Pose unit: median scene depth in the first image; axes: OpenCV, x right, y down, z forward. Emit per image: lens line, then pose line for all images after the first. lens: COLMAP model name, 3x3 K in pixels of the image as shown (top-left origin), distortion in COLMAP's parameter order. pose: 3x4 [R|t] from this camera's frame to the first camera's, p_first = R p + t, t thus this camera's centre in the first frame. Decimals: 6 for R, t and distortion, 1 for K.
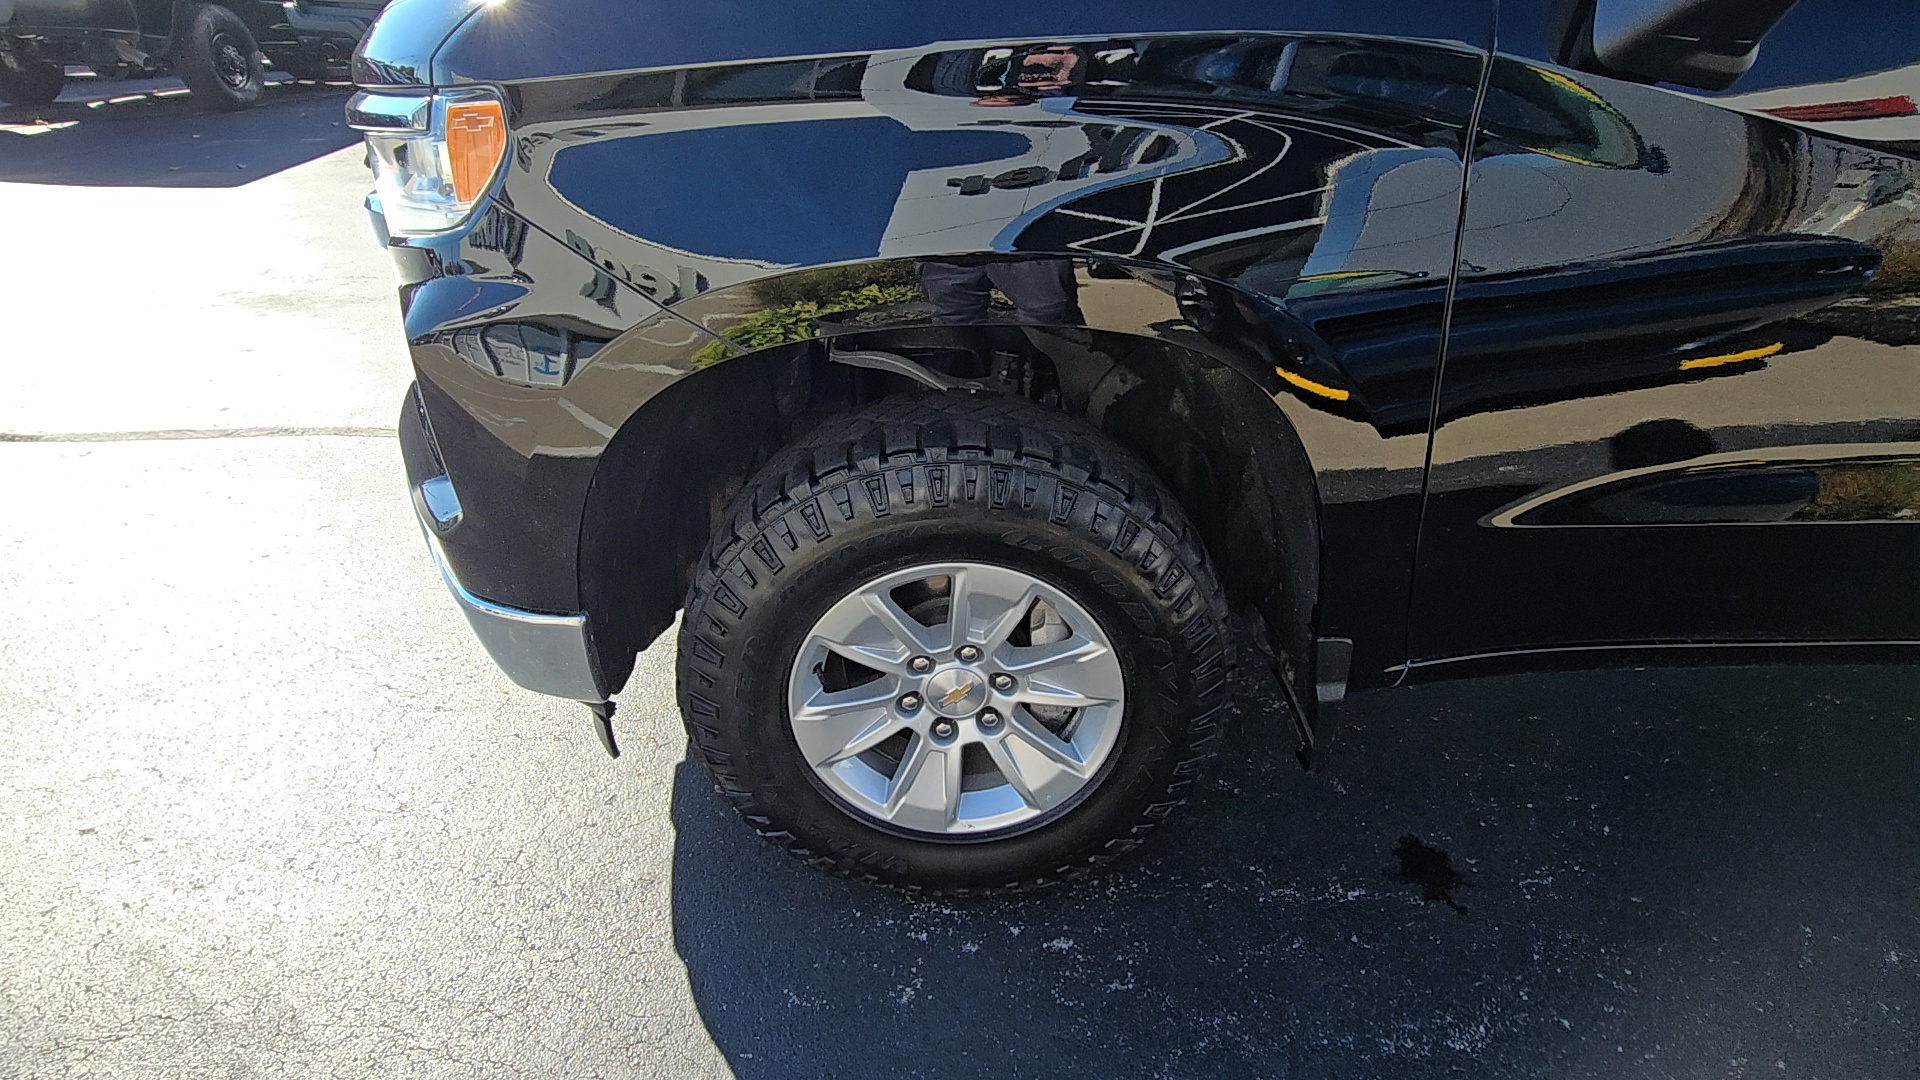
lens RADIAL K [[968.1, 0, 965.3], [0, 968.1, 549.4], [0, 0, 1]] dist [0.002254, -0.001381]
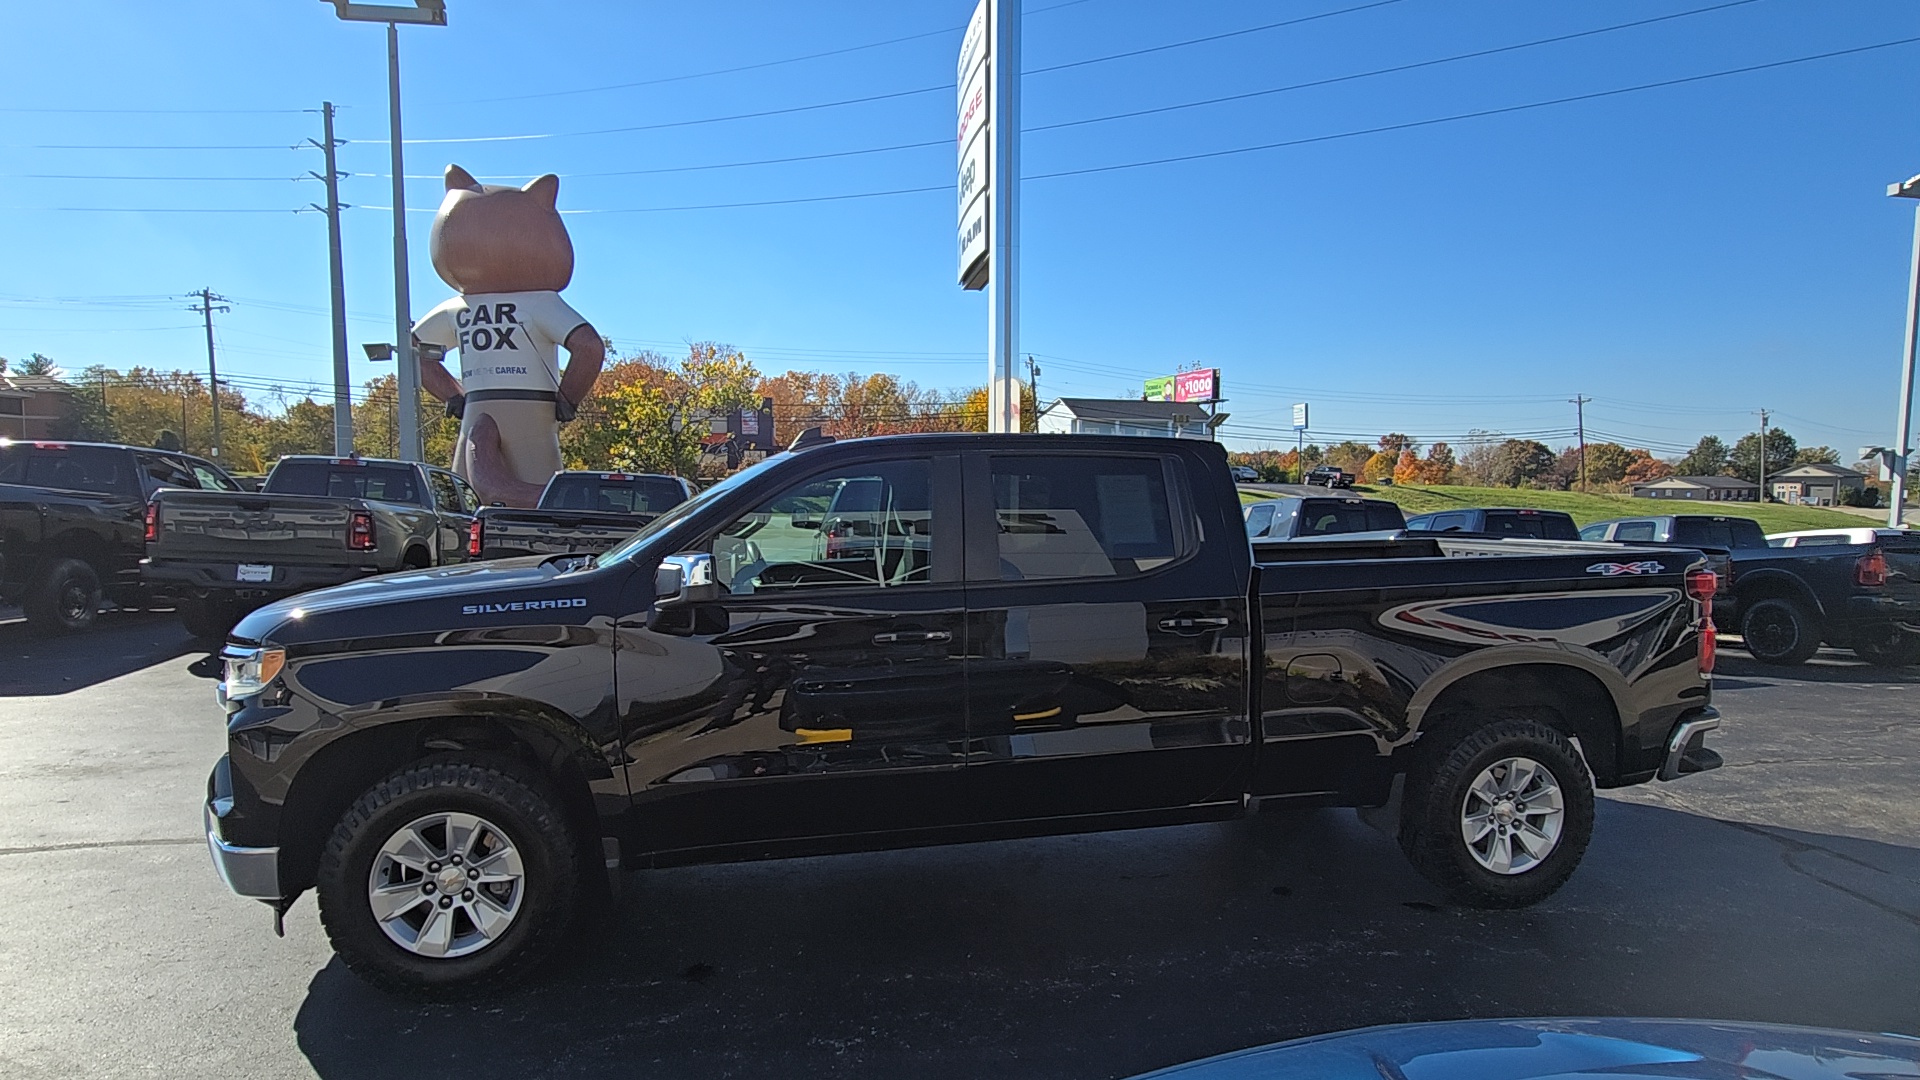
lens RADIAL K [[968.1, 0, 966.8], [0, 968.1, 575.5], [0, 0, 1]] dist [0.002254, -0.001381]
pose [[0.984273, -0.010033, 0.176369, 0.798673], [0.087754, 0.894259, -0.438863, 0.618711], [-0.153316, 0.447438, 0.881075, -1.540329]]
